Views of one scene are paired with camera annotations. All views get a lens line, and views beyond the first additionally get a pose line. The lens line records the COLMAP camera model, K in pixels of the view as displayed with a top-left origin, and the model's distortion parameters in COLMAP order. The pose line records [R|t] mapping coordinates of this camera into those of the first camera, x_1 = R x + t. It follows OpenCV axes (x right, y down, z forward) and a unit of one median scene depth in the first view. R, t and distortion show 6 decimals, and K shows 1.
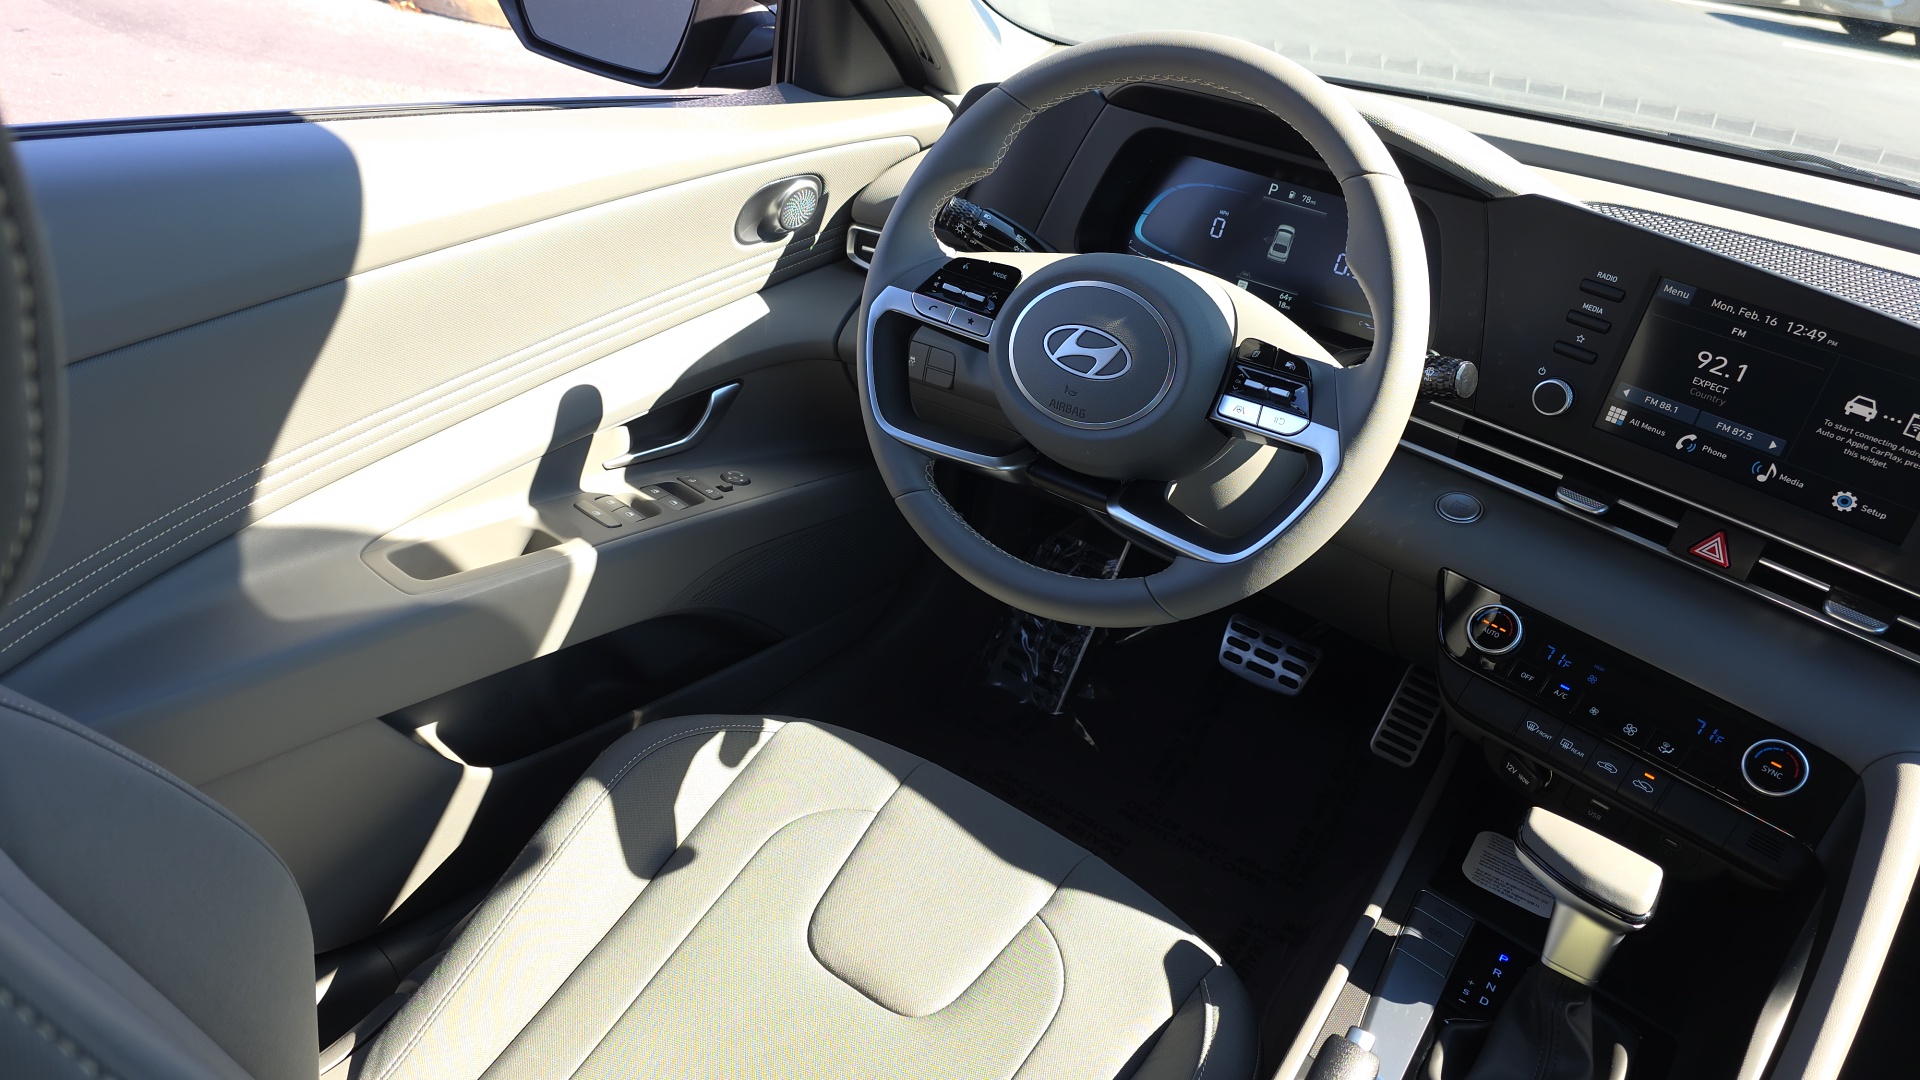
lens RADIAL K [[1307.3, 0, 926.0], [0, 1307.3, 539.2], [0, 0, 1]] dist [0.045353, -0.043267]
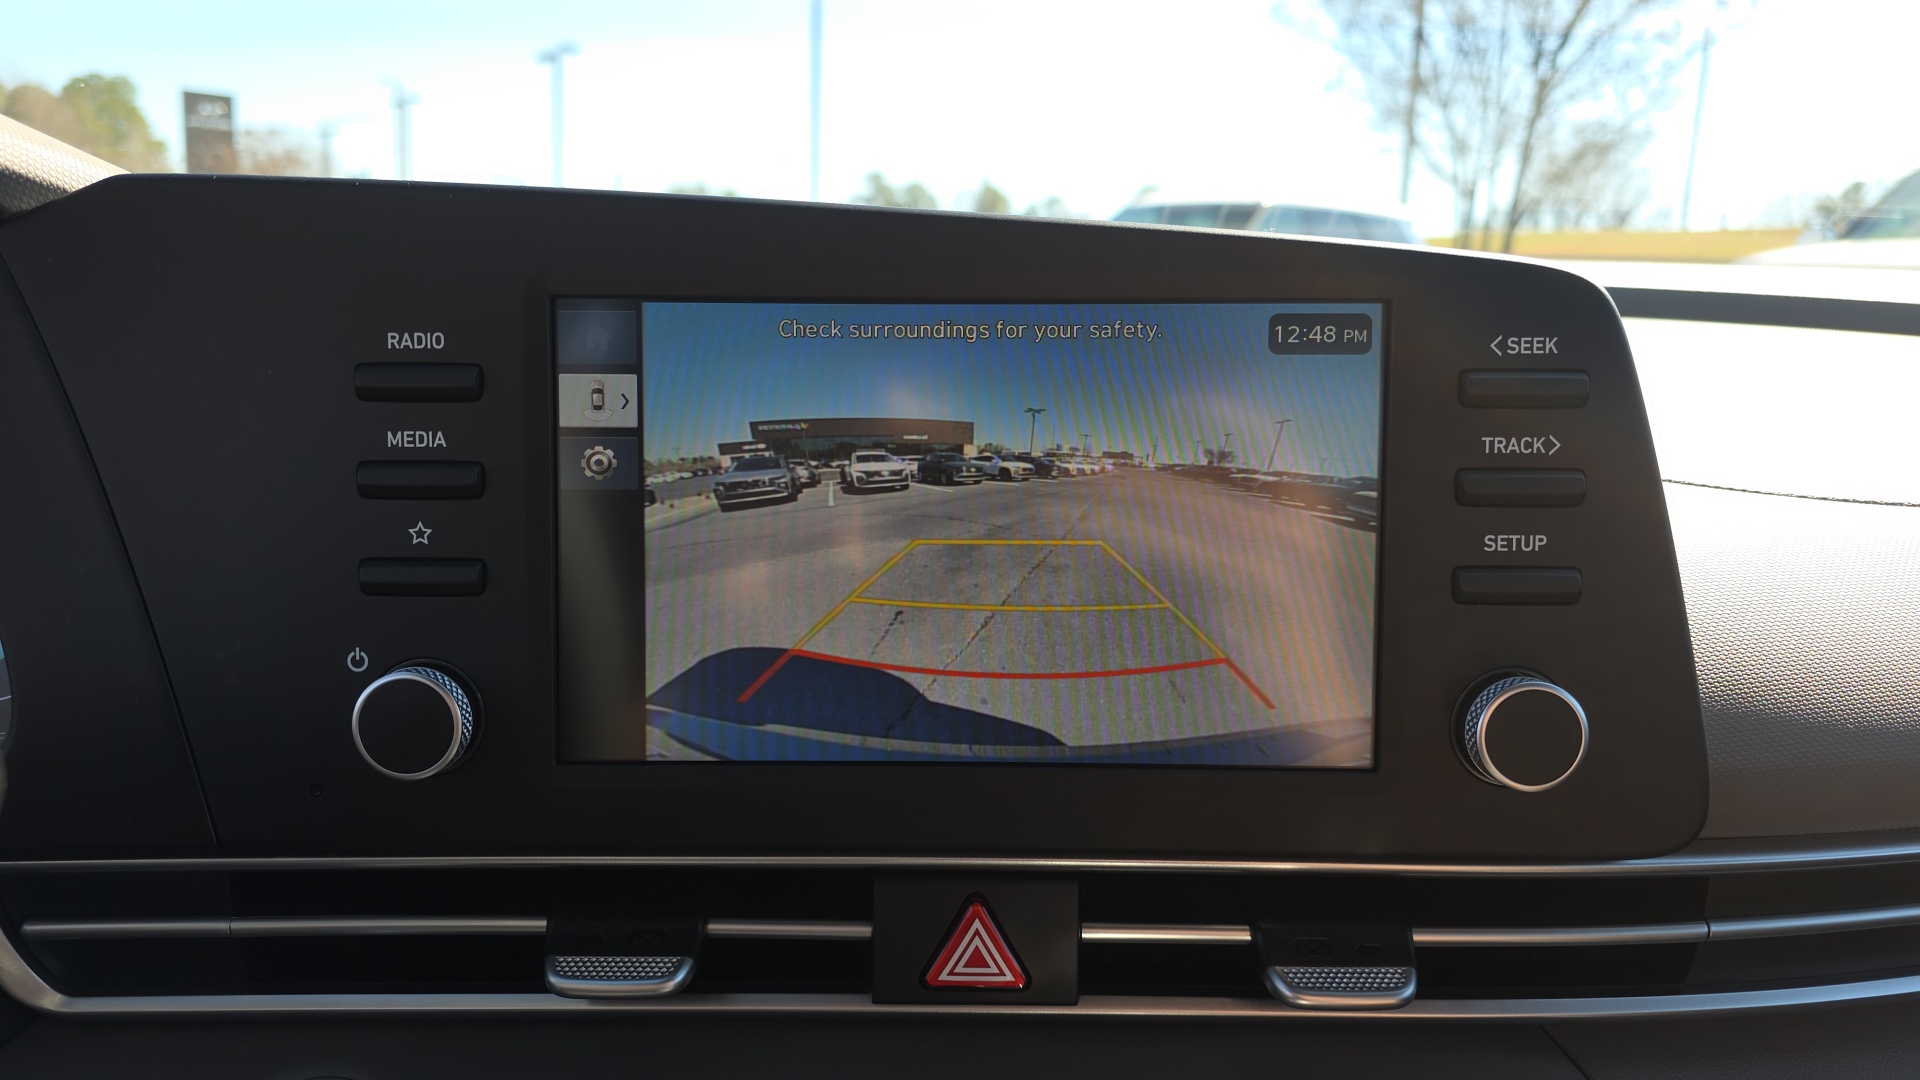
lens RADIAL K [[1308.0, 0, 943.4], [0, 1308.0, 545.3], [0, 0, 1]] dist [0.054516, -0.063890]
pose [[0.698360, -0.242542, 0.673400, 0.377422], [0.425128, 0.897456, -0.117643, -0.056287], [-0.575813, 0.368438, 0.729858, 0.708219]]
